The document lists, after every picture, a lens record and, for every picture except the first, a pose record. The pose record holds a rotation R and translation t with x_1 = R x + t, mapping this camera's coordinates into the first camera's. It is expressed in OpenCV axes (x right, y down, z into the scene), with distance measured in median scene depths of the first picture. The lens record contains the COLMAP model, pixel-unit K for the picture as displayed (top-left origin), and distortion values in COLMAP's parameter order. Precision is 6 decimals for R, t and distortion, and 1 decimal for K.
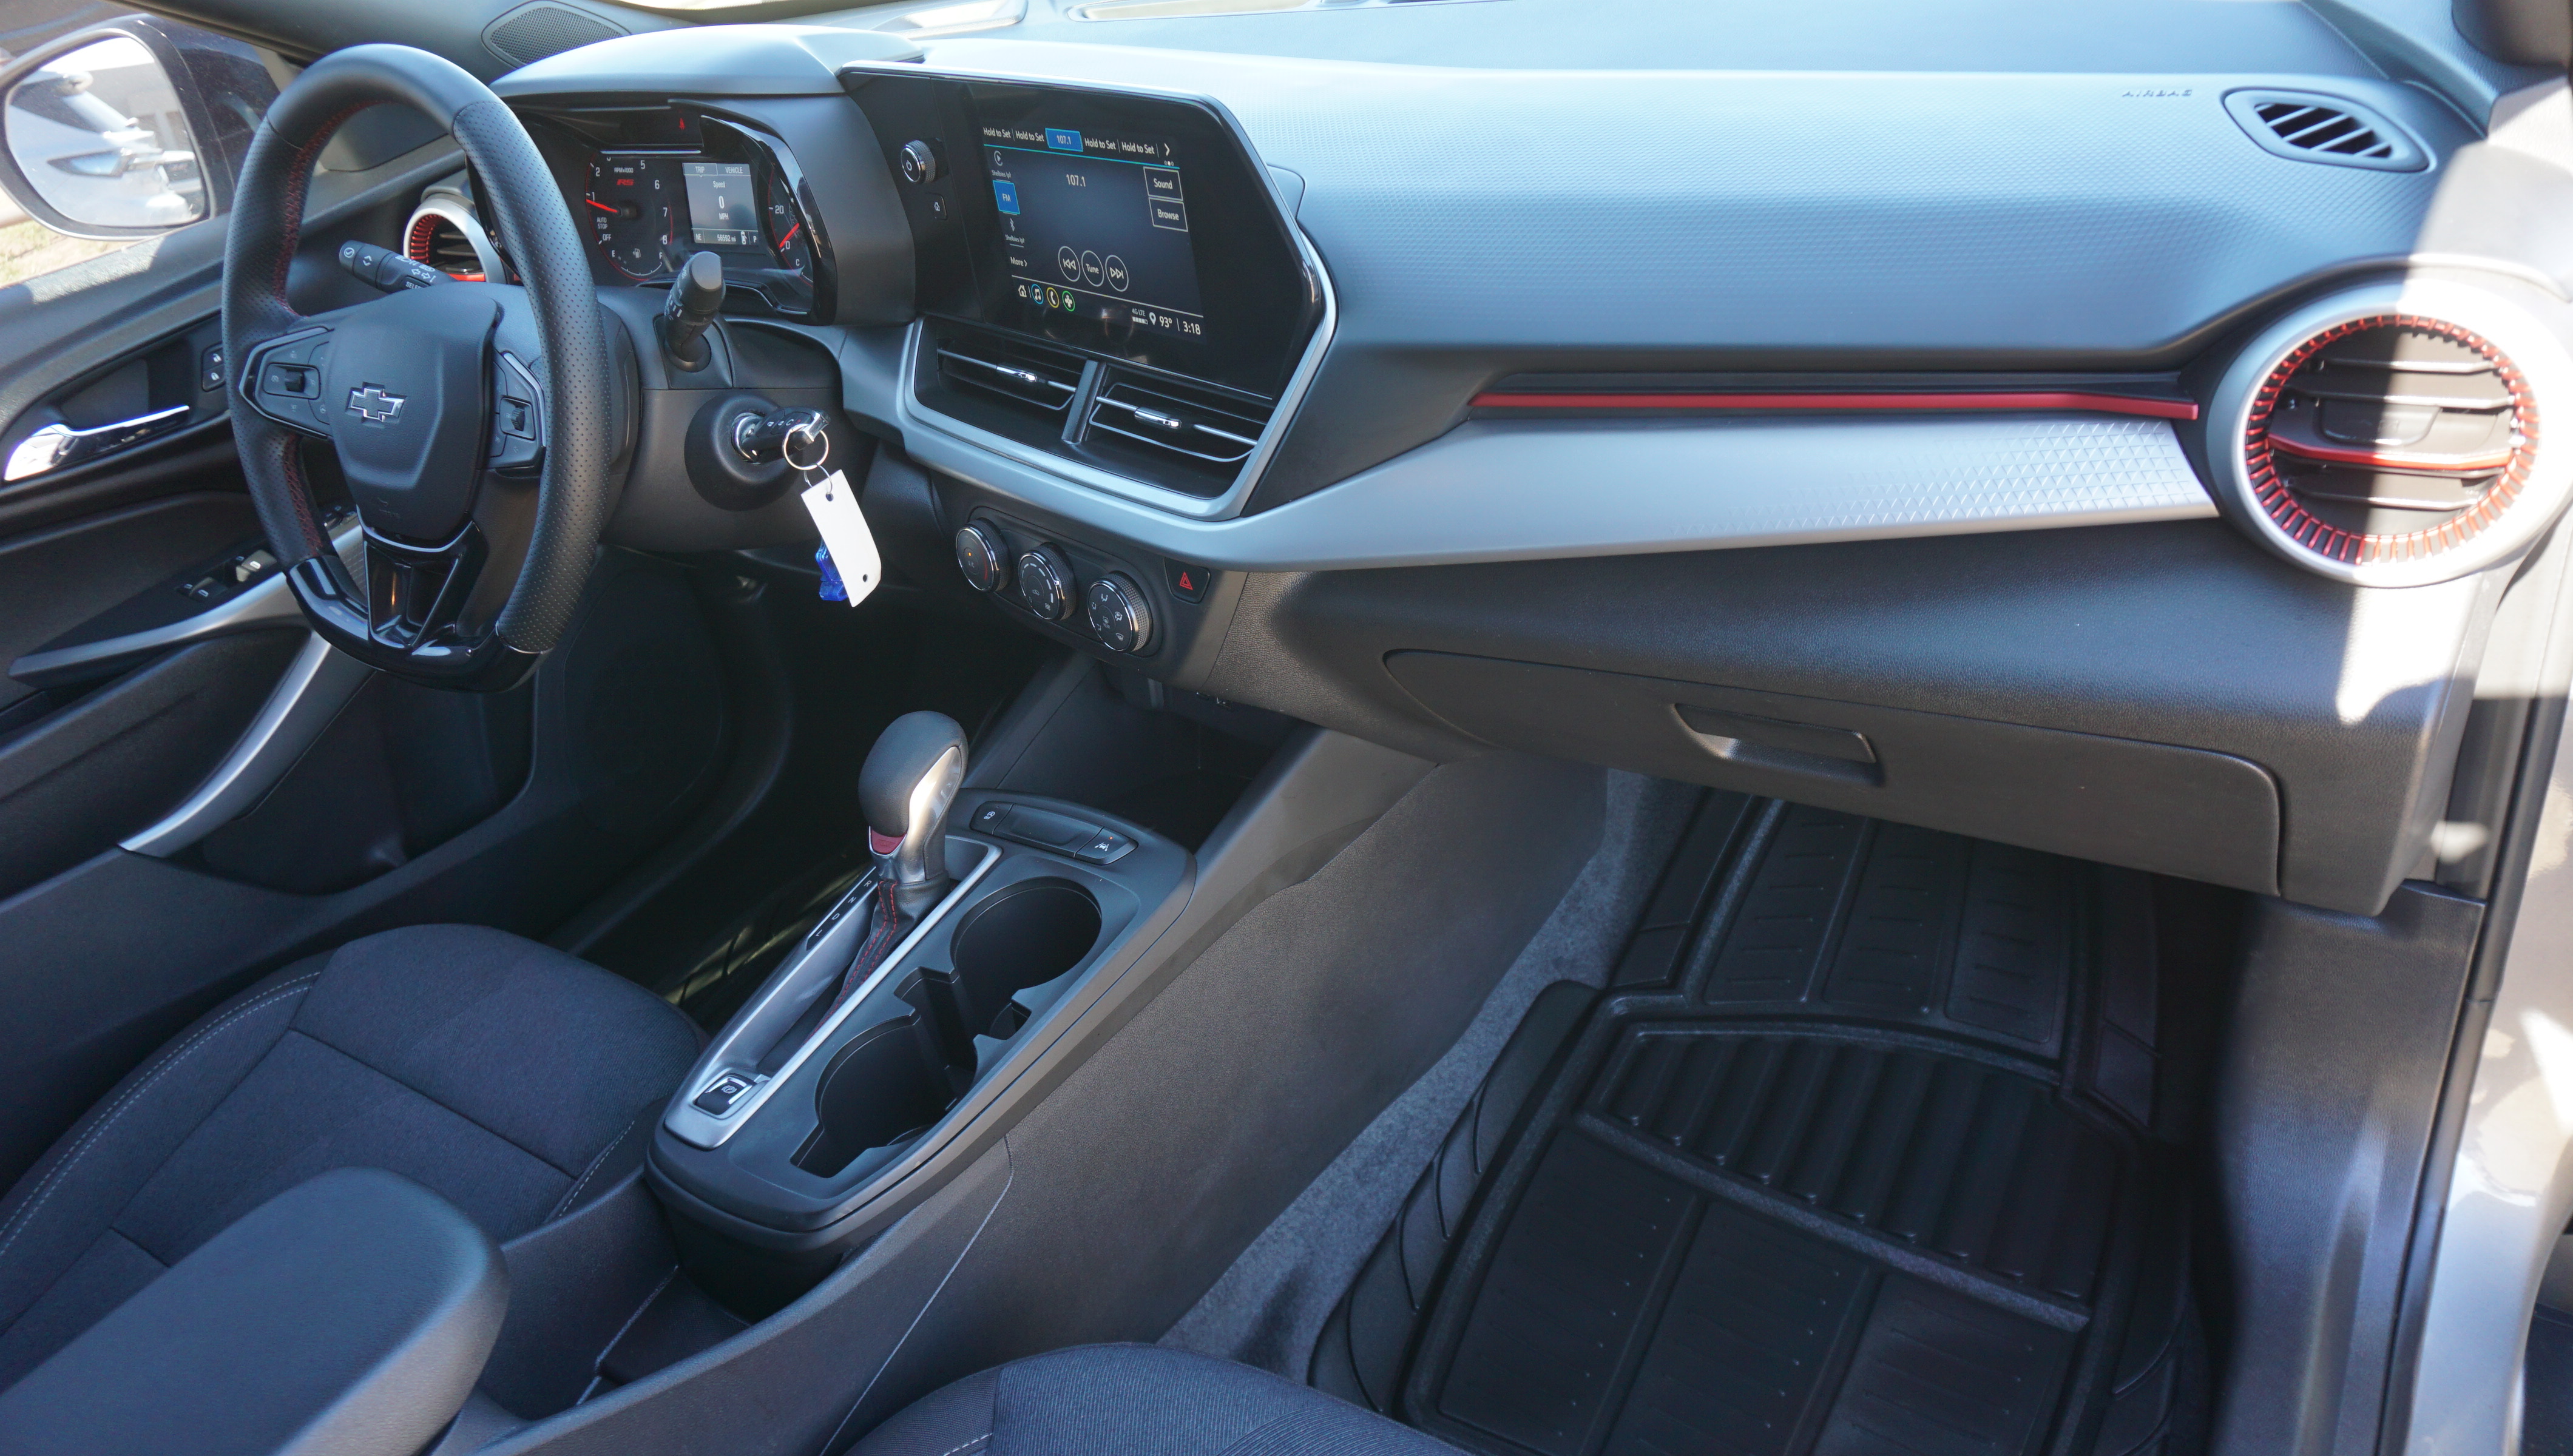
lens RADIAL K [[1729.5, 0, 1294.5], [0, 1729.5, 734.7], [0, 0, 1]] dist [-0.051227, 0.030602]
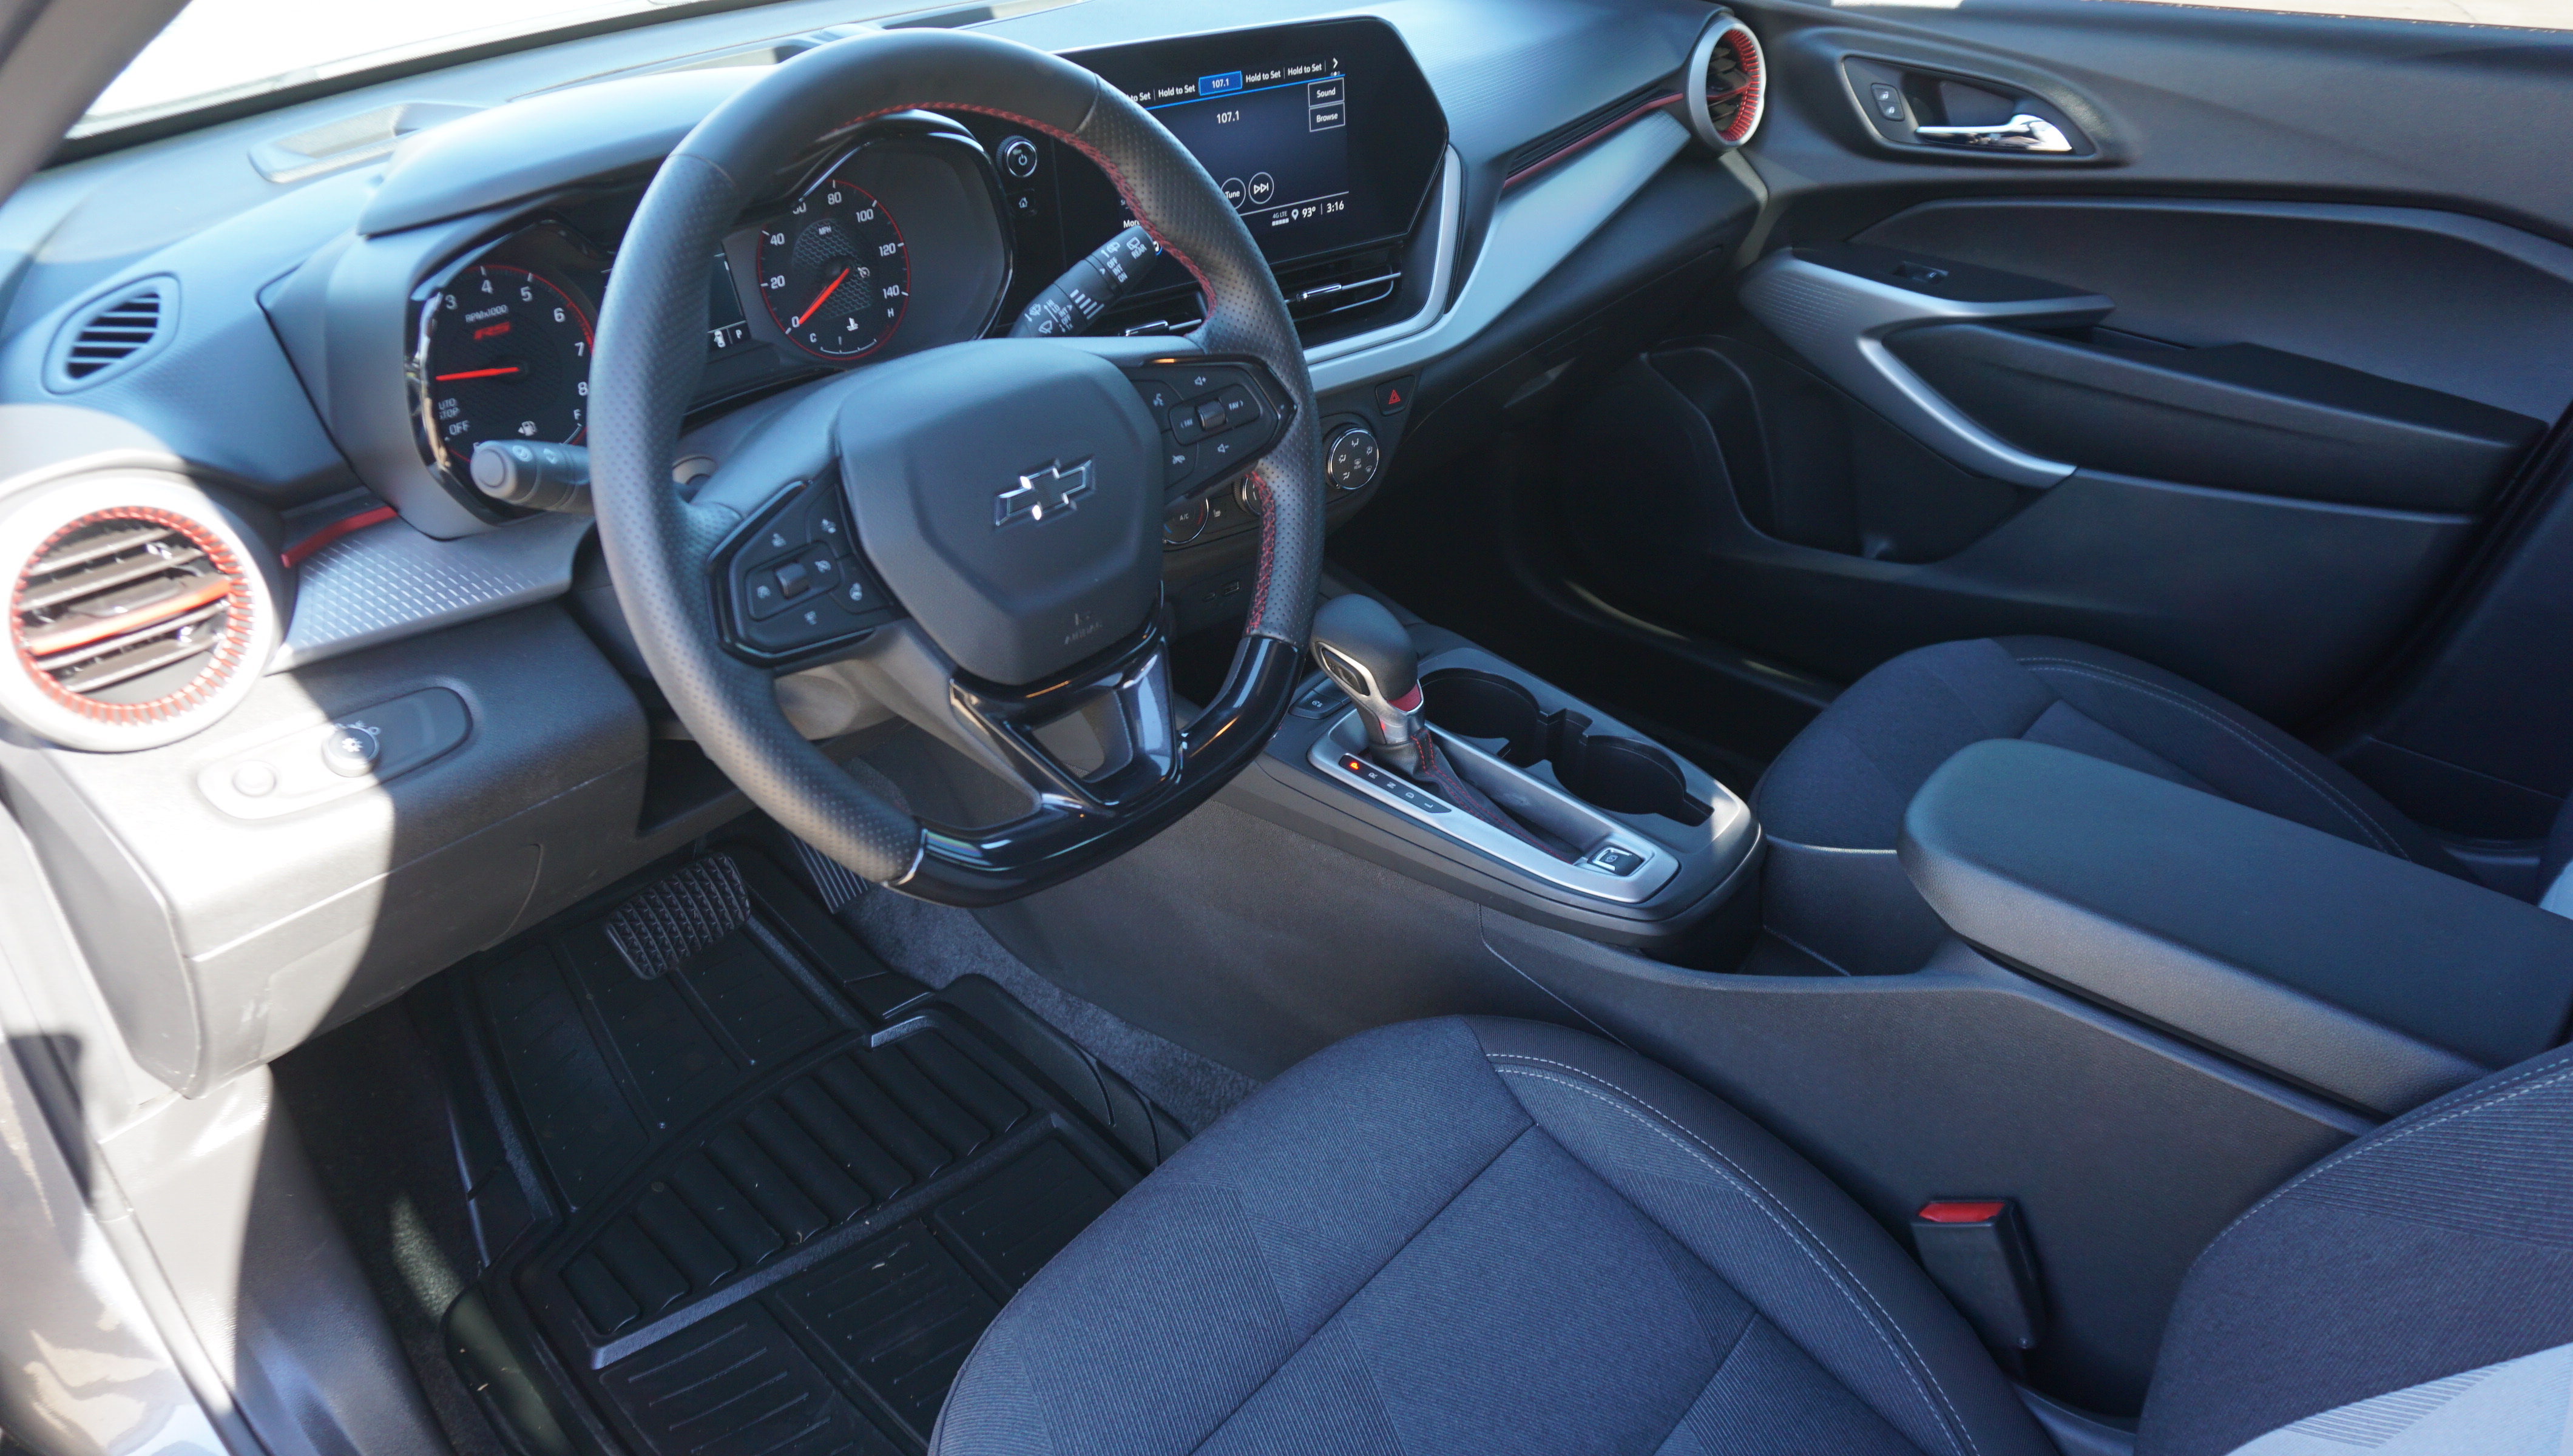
lens RADIAL K [[1746.8, 0, 1292.7], [0, 1746.8, 718.9], [0, 0, 1]] dist [-0.060692, 0.060953]
pose [[0.146247, -0.384636, 0.911409, -1.268394], [0.529535, 0.808644, 0.256296, -0.252046], [-0.835586, 0.445141, 0.321940, 0.712258]]
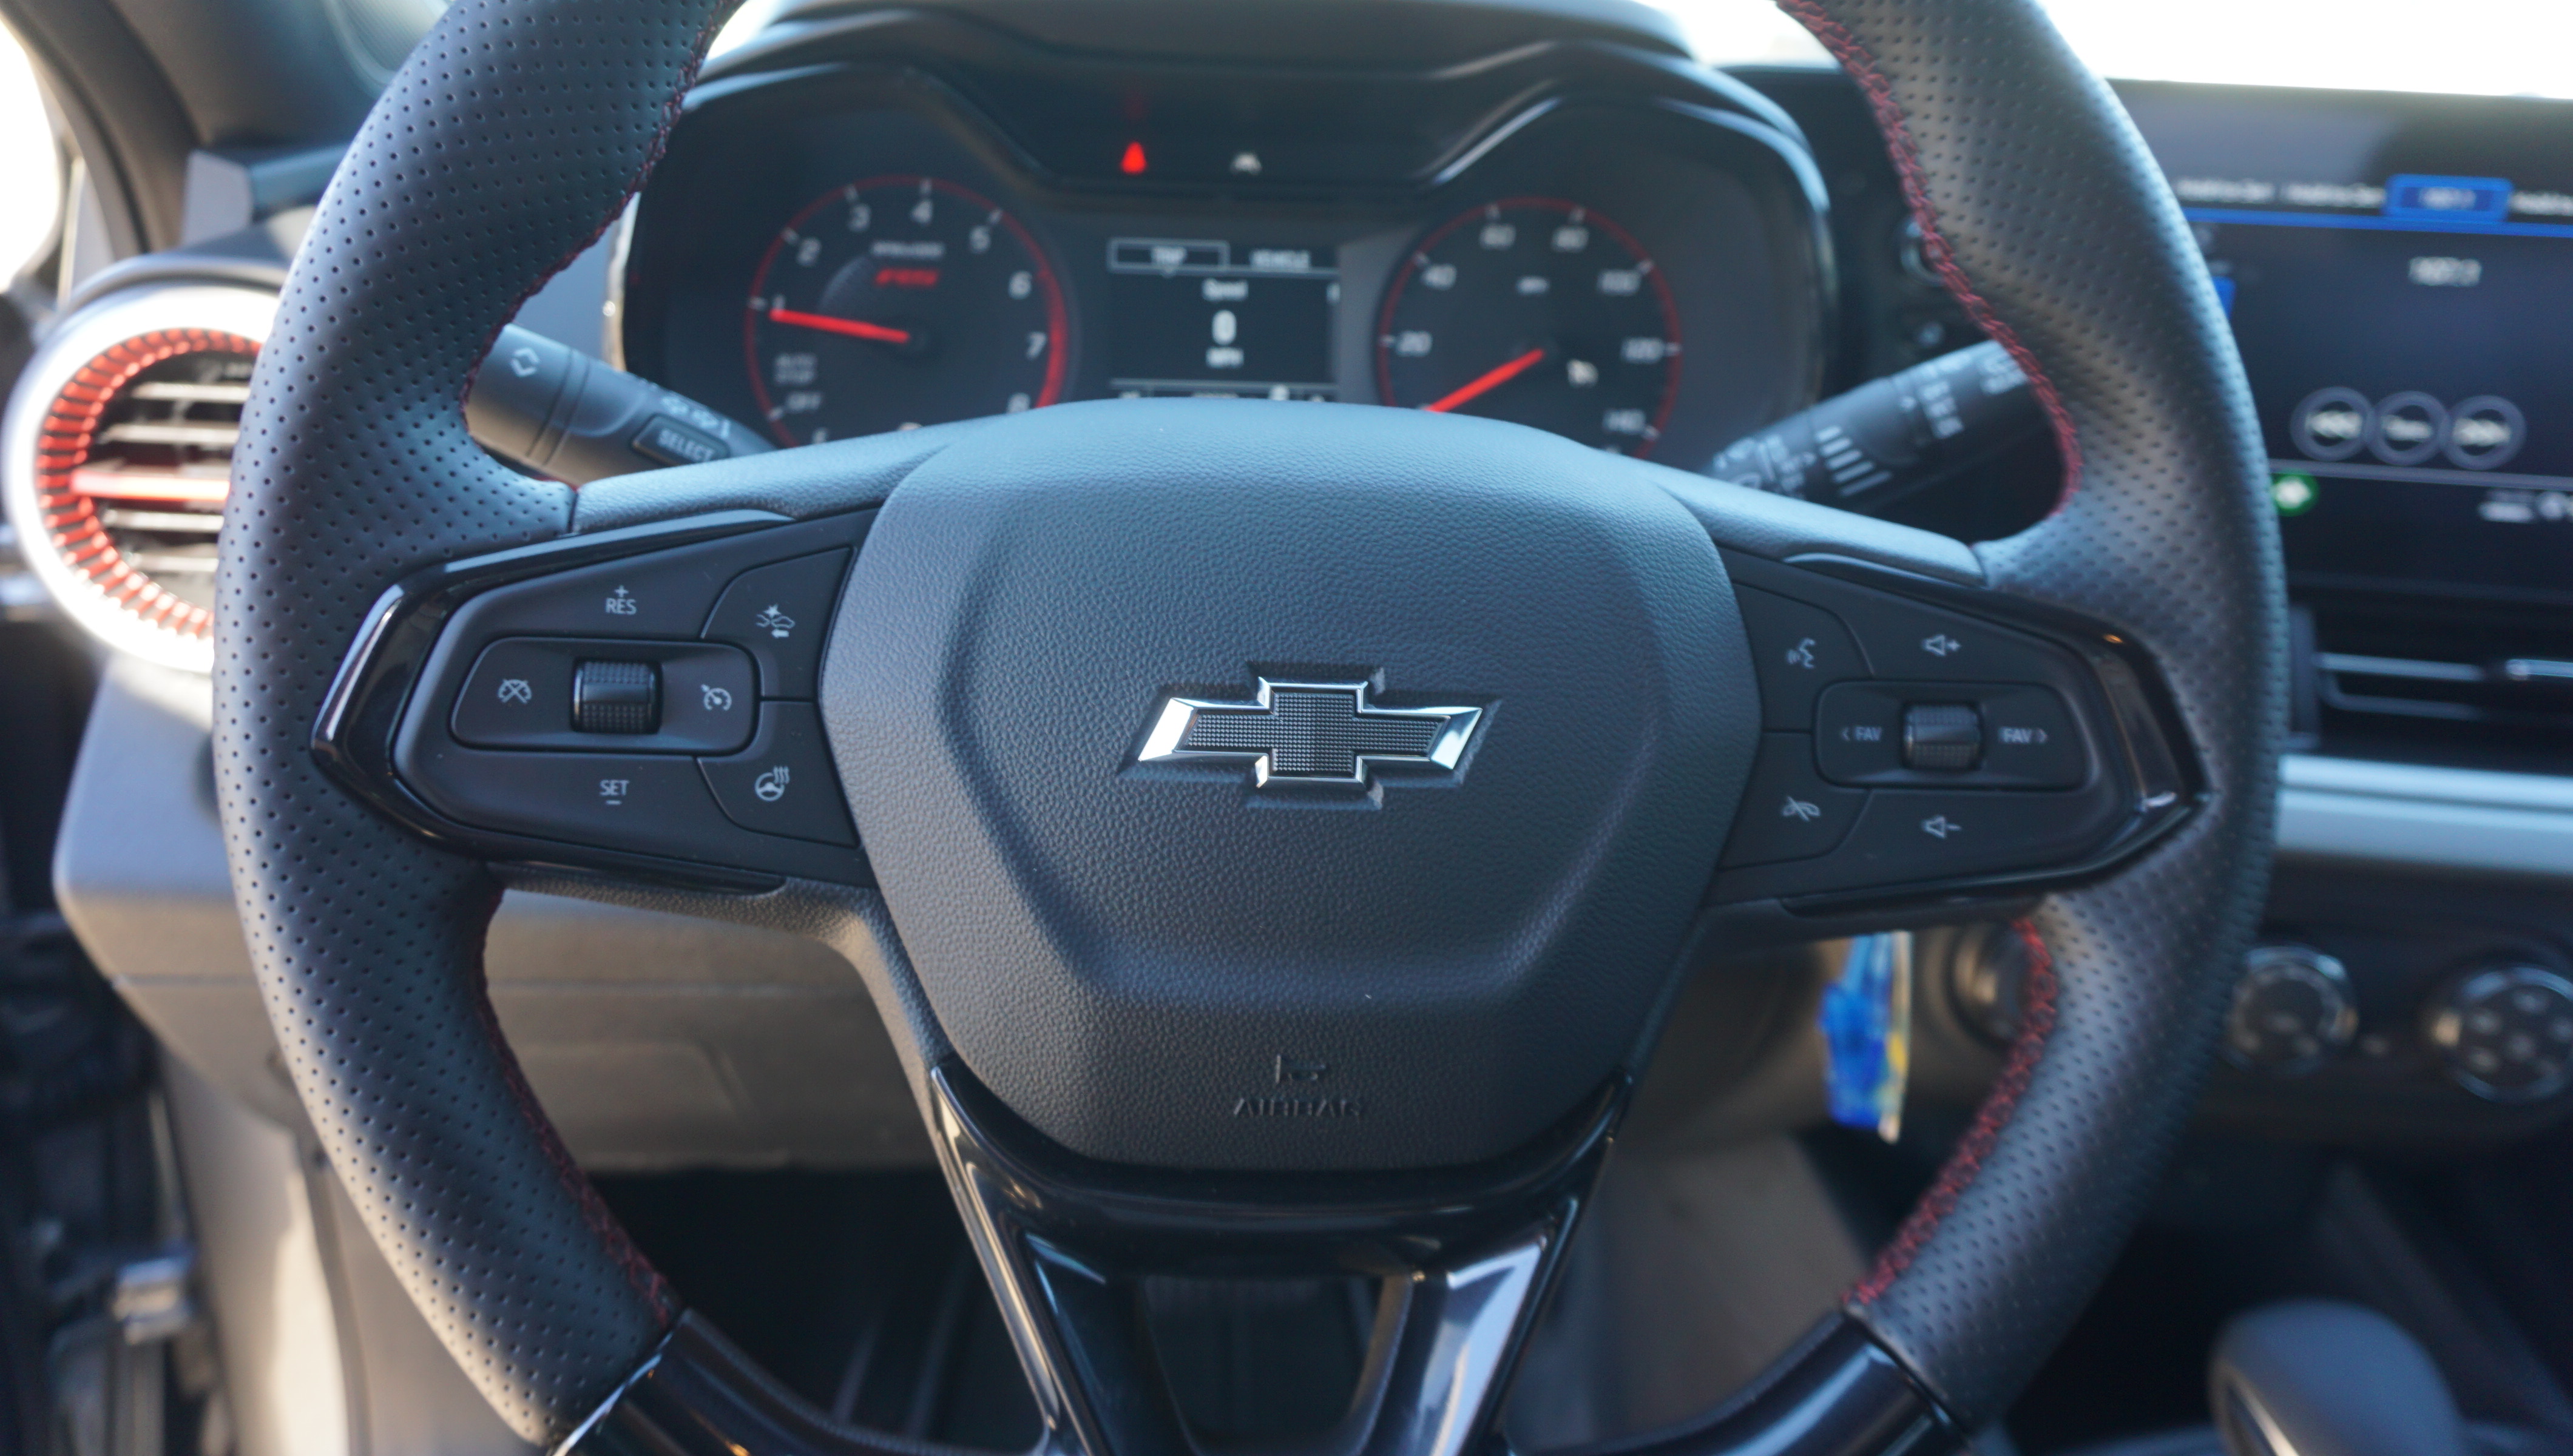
lens RADIAL K [[1737.8, 0, 1293.5], [0, 1737.8, 723.1], [0, 0, 1]] dist [-0.039149, 0.032514]
pose [[0.775314, -0.044893, 0.629979, -0.735301], [0.196653, 0.965045, -0.173250, -0.143547], [-0.600180, 0.258211, 0.757041, 0.779870]]
